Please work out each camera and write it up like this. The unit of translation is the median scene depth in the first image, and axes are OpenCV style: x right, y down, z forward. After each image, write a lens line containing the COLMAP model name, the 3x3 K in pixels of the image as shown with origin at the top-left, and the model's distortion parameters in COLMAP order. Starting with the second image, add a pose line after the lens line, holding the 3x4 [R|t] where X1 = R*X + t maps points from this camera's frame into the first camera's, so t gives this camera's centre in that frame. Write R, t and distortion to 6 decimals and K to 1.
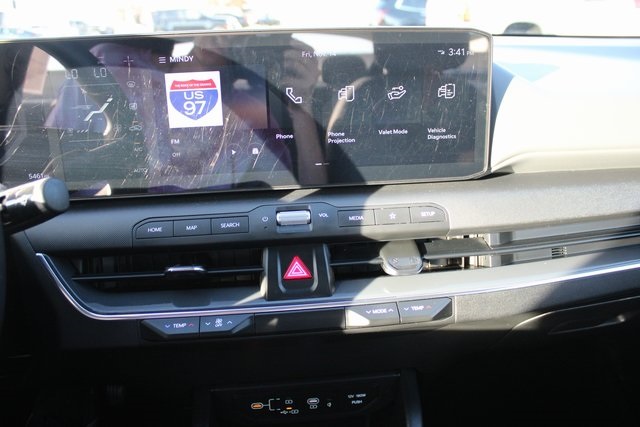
lens RADIAL K [[516.6, 0, 320.0], [0, 516.6, 213.5], [0, 0, 1]] dist [-0.114710, 0.002086]
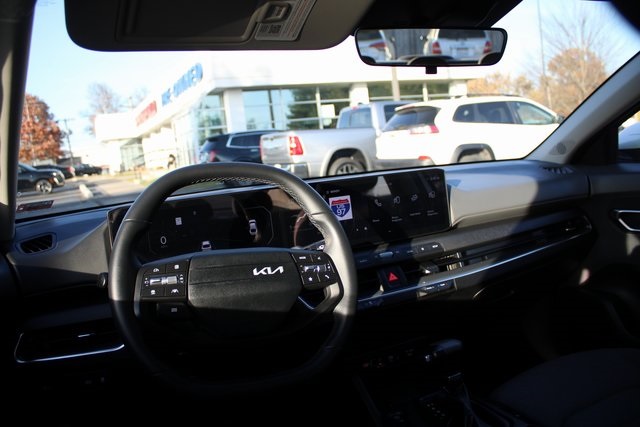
lens RADIAL K [[516.6, 0, 320.0], [0, 516.6, 213.5], [0, 0, 1]] dist [-0.114710, 0.002086]
pose [[0.938718, -0.106078, 0.327958, -1.027175], [0.184112, 0.958674, -0.216901, 0.266258], [-0.291397, 0.263990, 0.919455, -1.026264]]
